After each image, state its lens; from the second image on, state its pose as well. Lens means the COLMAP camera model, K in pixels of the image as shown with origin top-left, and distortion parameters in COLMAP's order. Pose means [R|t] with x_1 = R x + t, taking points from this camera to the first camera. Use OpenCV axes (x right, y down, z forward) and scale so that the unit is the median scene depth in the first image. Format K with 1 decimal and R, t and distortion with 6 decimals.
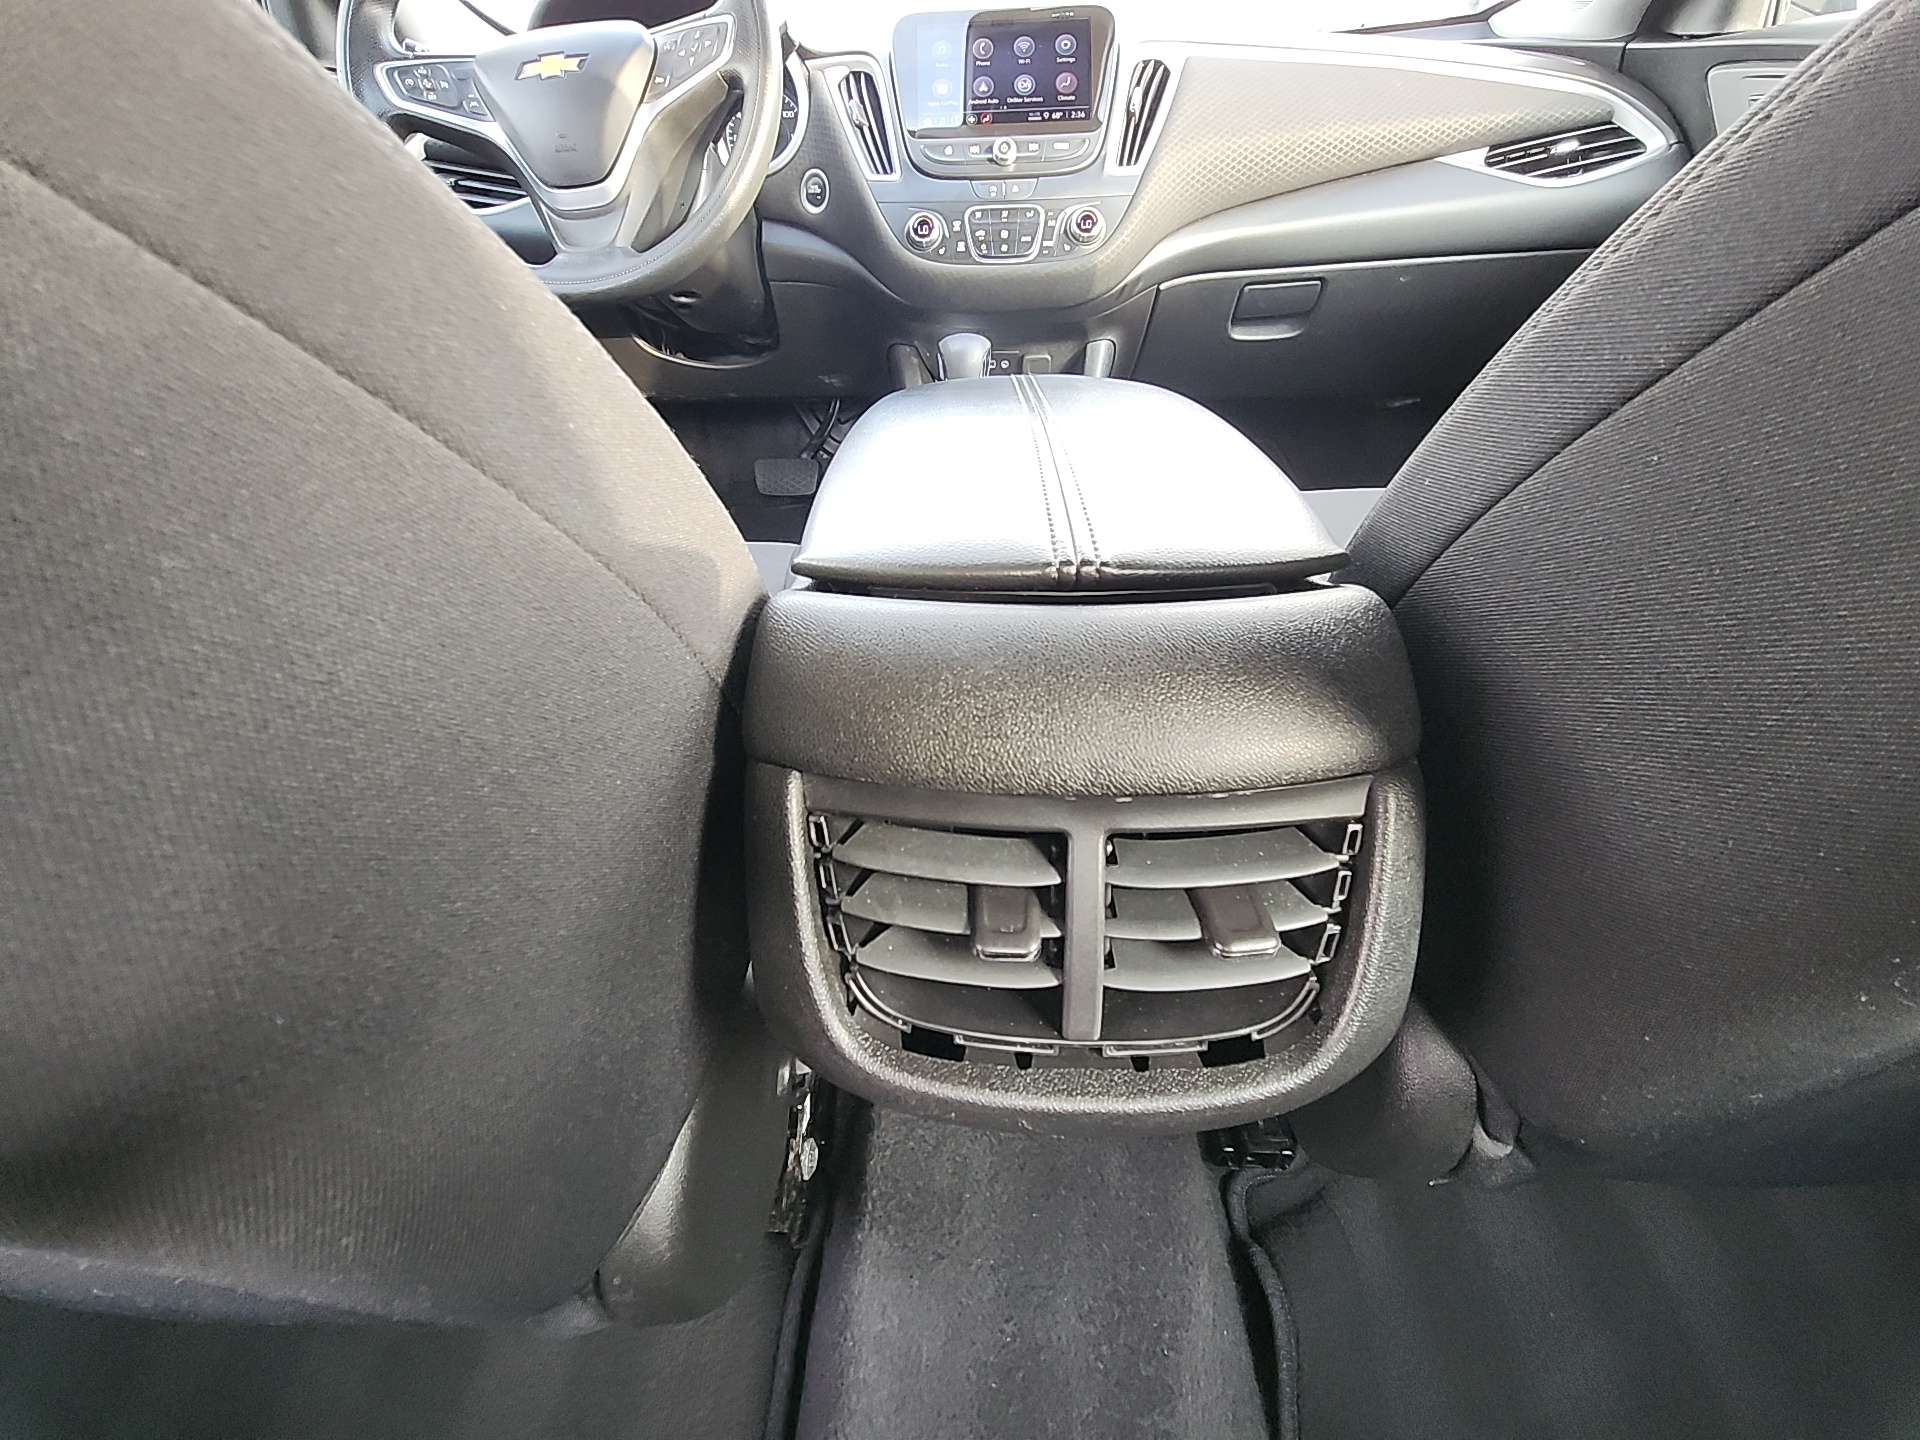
lens RADIAL K [[777.2, 0, 964.8], [0, 777.2, 724.8], [0, 0, 1]] dist [0.010818, -0.005521]
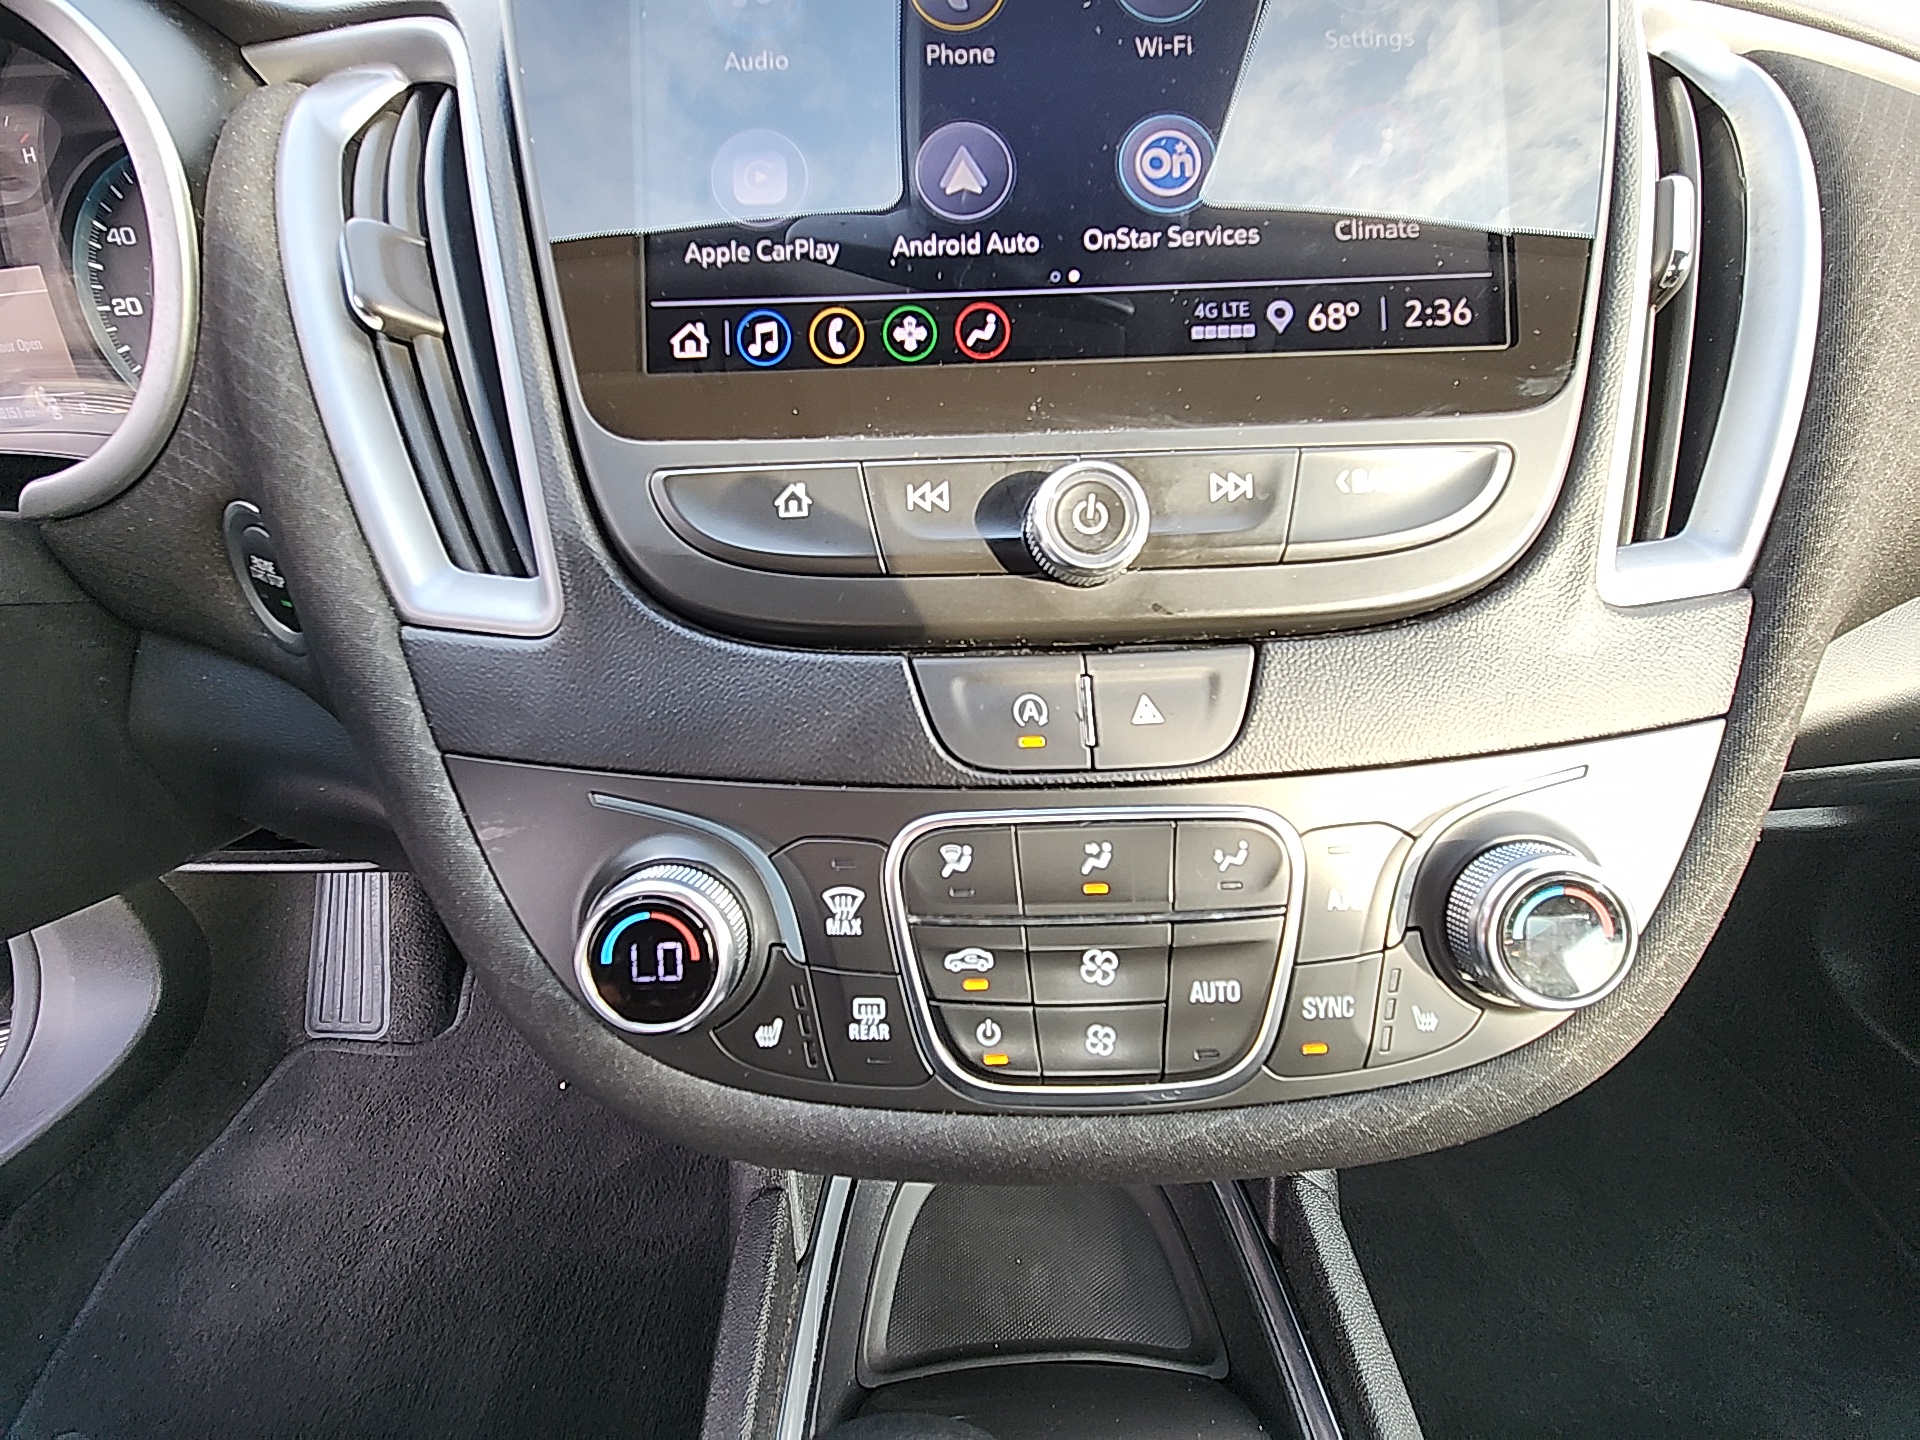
lens RADIAL K [[777.2, 0, 955.0], [0, 777.2, 692.0], [0, 0, 1]] dist [0.010818, -0.005521]
pose [[0.999165, -0.024796, 0.032468, 0.011788], [0.024837, 0.999691, -0.000876, -0.685223], [-0.032436, 0.001681, 0.999472, 0.801698]]
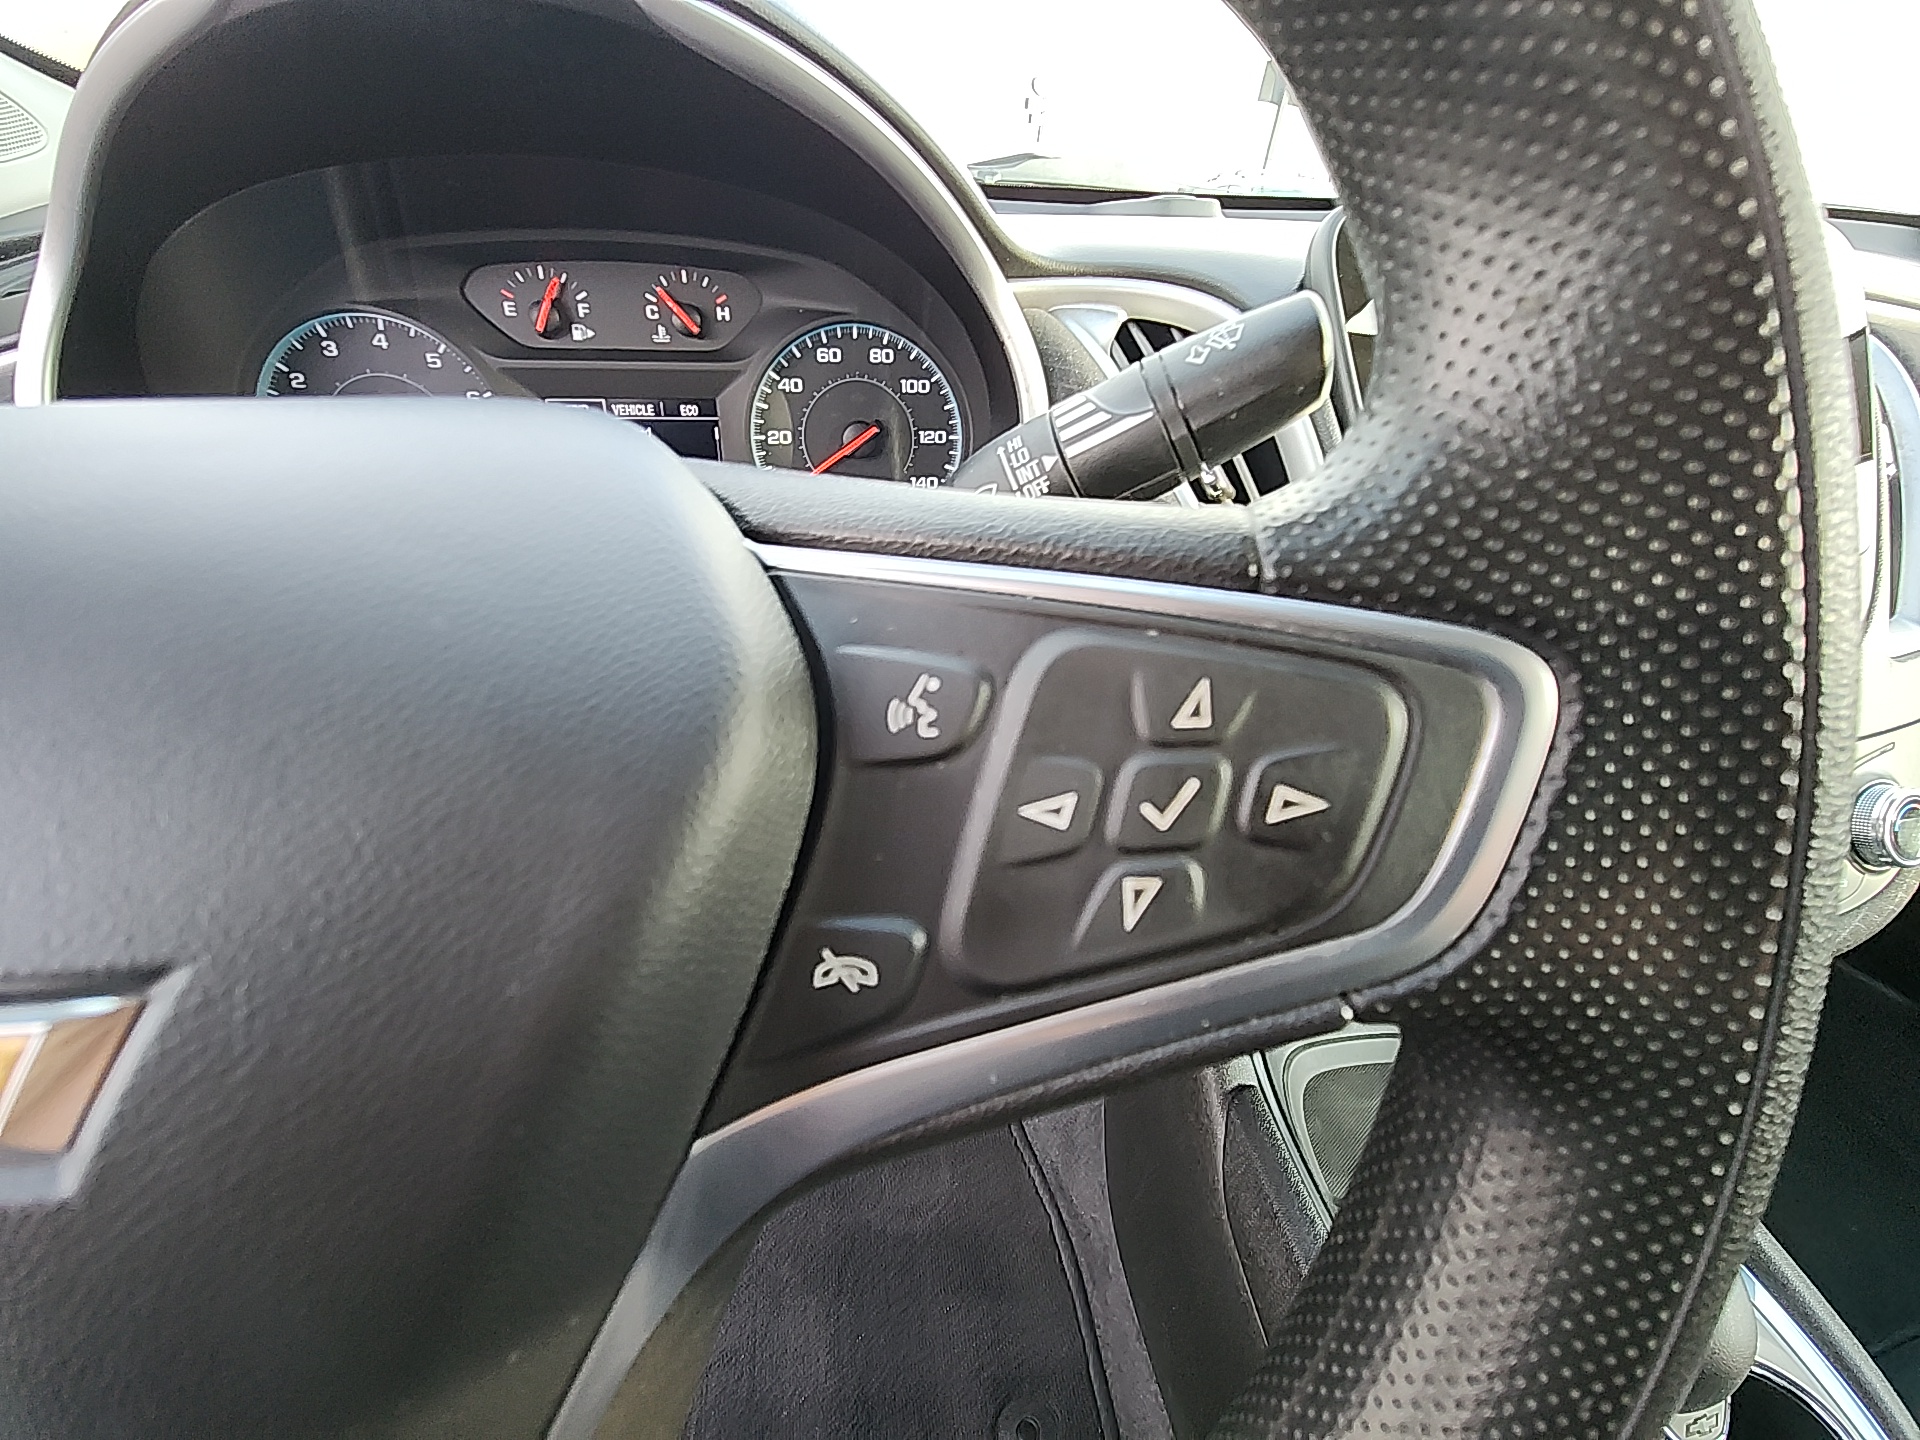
lens RADIAL K [[777.2, 0, 946.9], [0, 777.2, 708.9], [0, 0, 1]] dist [0.010818, -0.005521]
pose [[0.985085, -0.051009, 0.164333, -0.318383], [0.054198, 0.998418, -0.014978, -0.698981], [-0.163309, 0.023662, 0.986291, 0.707088]]
